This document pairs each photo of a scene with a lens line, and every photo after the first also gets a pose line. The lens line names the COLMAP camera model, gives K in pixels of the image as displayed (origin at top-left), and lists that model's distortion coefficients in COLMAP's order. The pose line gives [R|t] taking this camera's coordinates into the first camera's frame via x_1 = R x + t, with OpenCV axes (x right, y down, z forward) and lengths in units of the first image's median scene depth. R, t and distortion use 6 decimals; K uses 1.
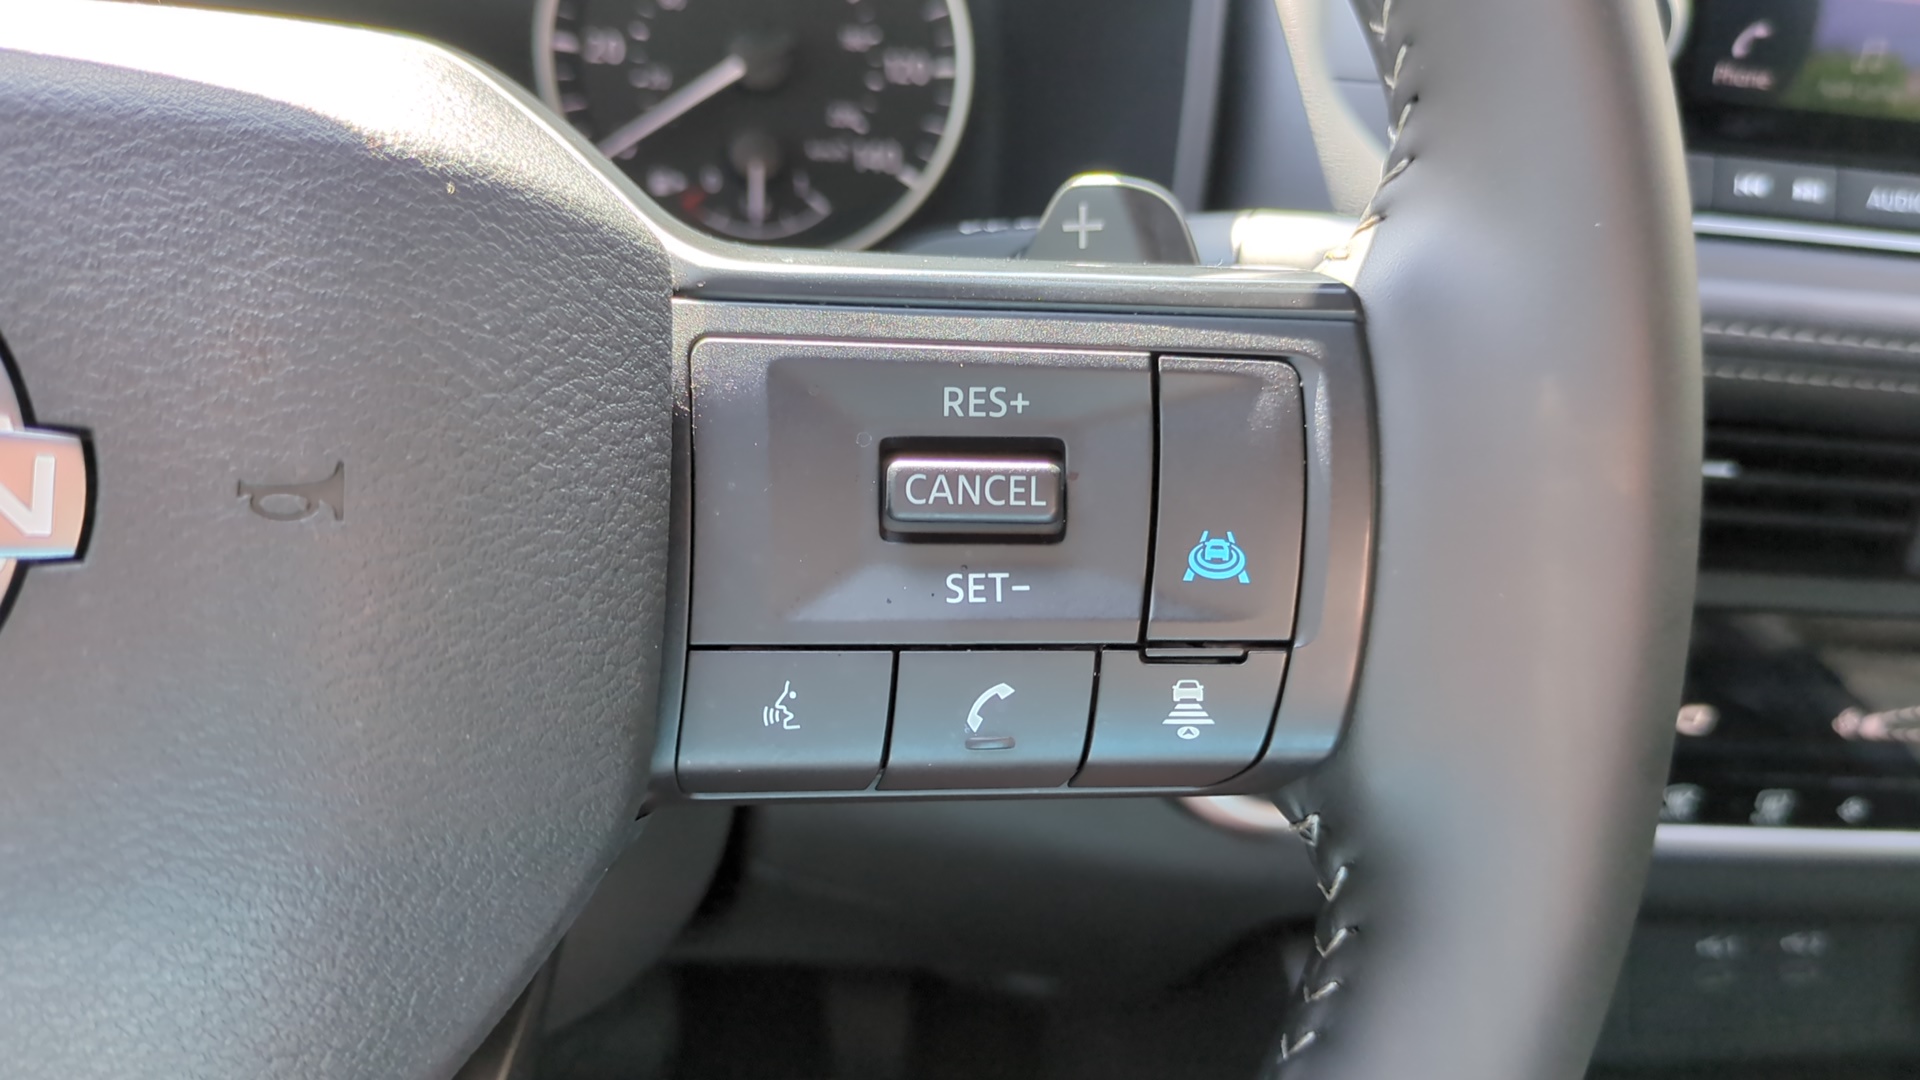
lens RADIAL K [[1669.1, 0, 960.0], [0, 1669.1, 540.0], [0, 0, 1]] dist [-0.017284, -0.006664]
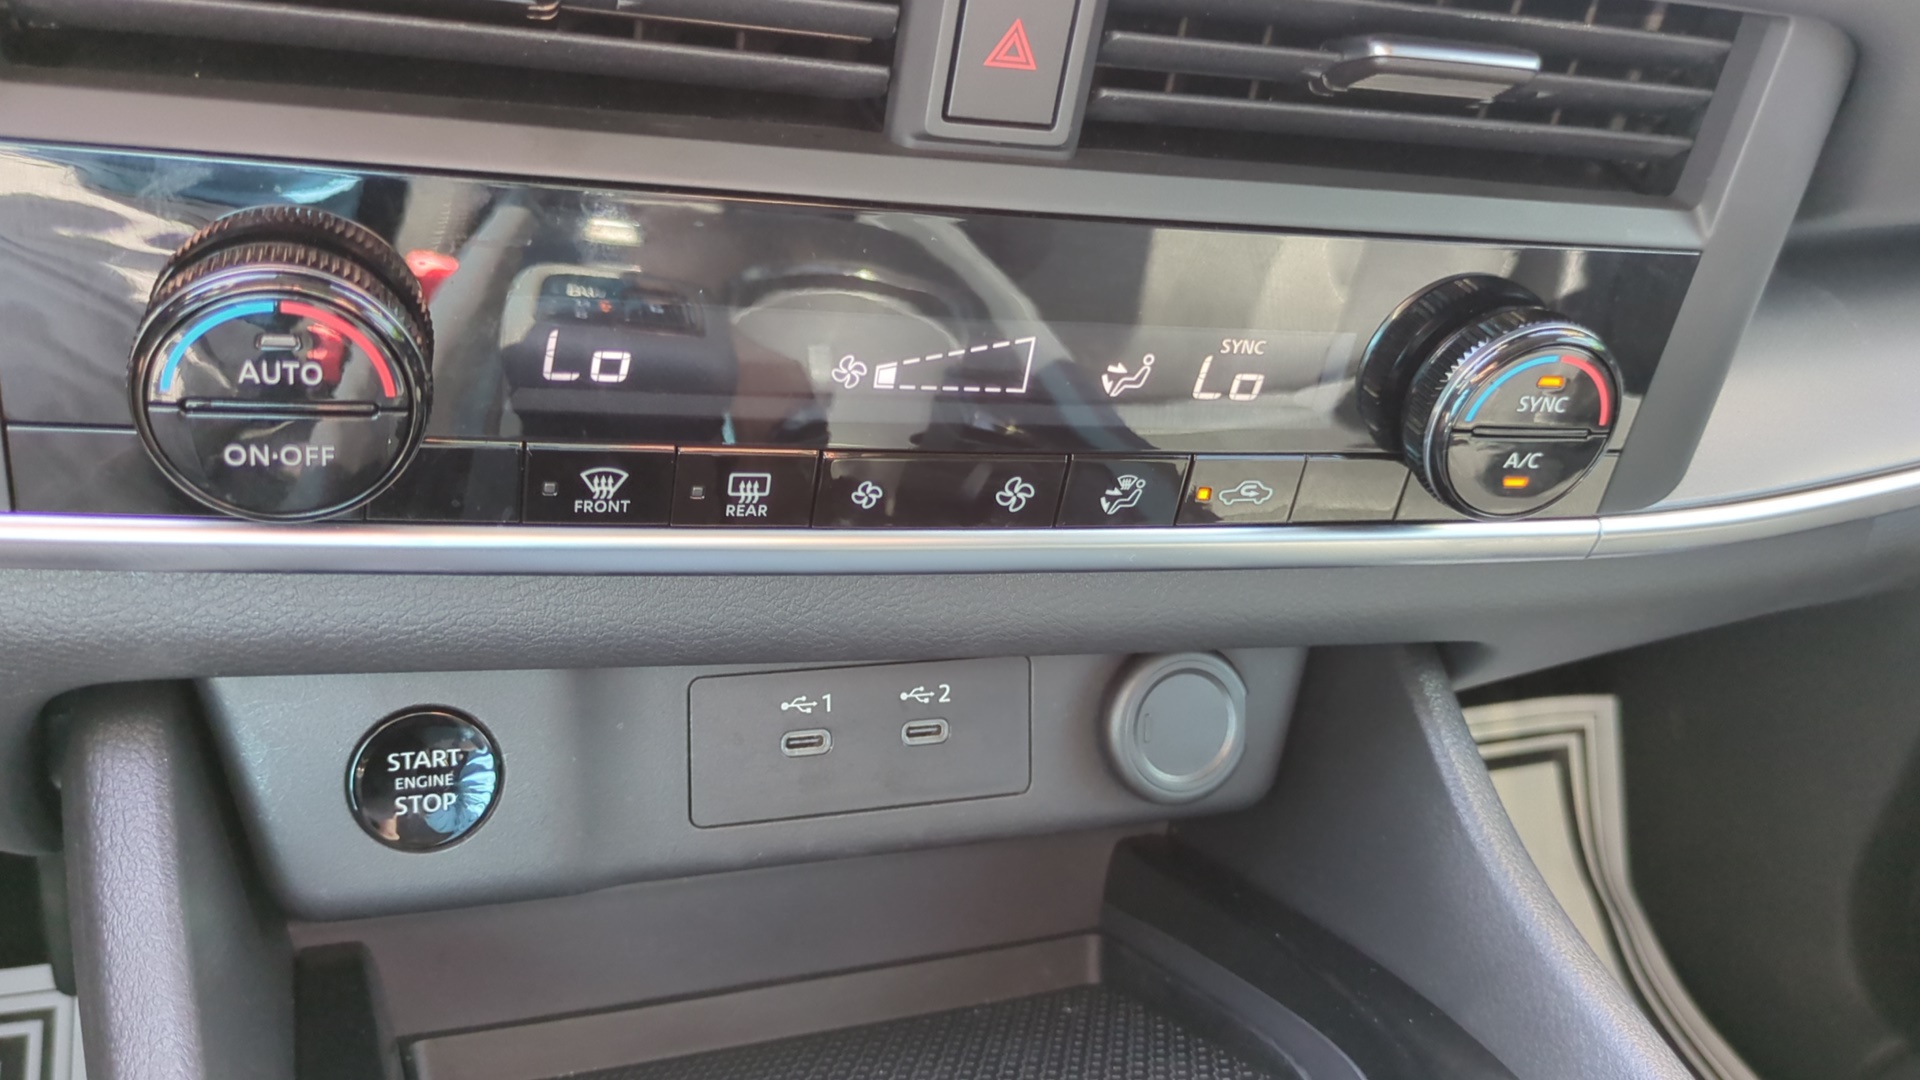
lens RADIAL K [[1666.5, 0, 951.8], [0, 1666.5, 531.5], [0, 0, 1]] dist [0.077175, -0.149168]
pose [[0.980648, -0.039547, 0.191744, 0.983582], [0.024427, 0.996448, 0.080587, 0.273066], [-0.194250, -0.074344, 0.978131, 0.634419]]
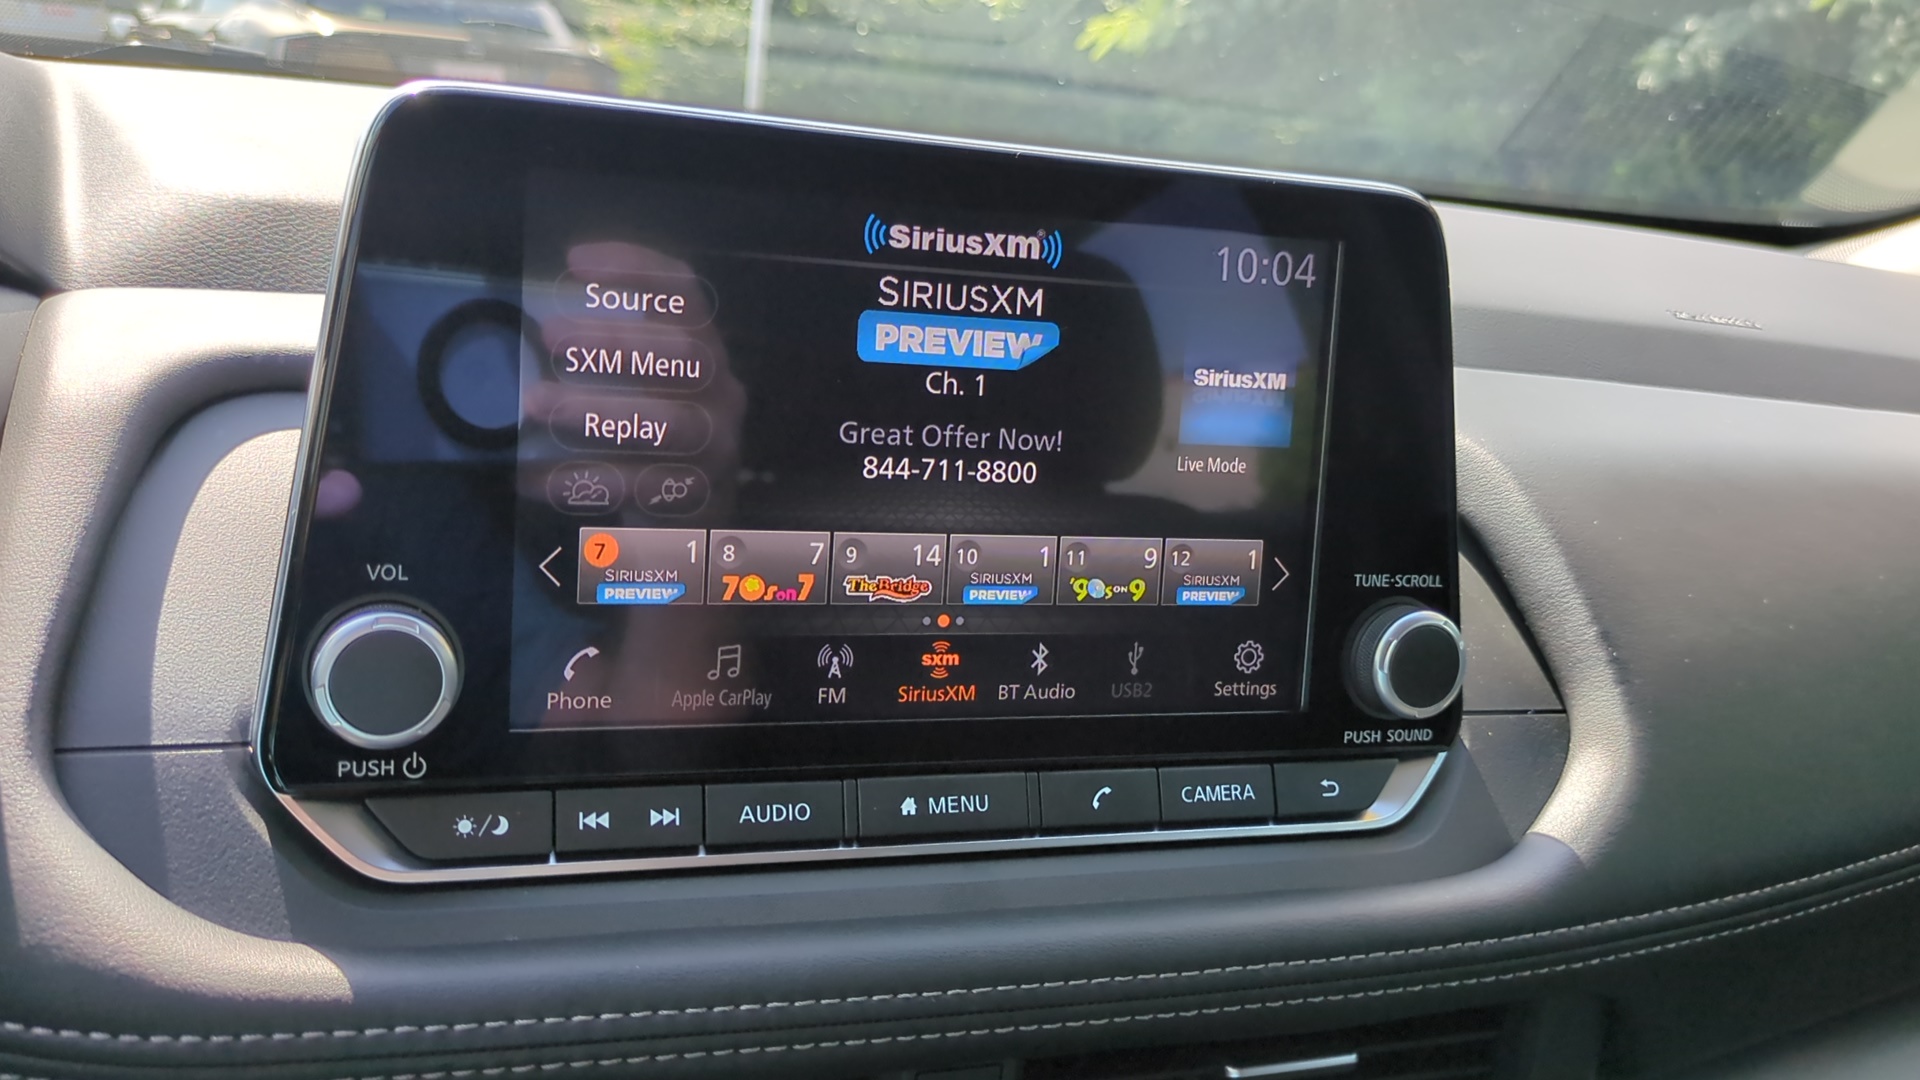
lens RADIAL K [[1666.5, 0, 951.8], [0, 1666.5, 531.5], [0, 0, 1]] dist [0.077175, -0.149168]
pose [[0.972235, -0.059776, 0.226241, 0.935776], [0.099736, 0.980462, -0.169548, -0.387006], [-0.211686, 0.187405, 0.959202, 0.099510]]
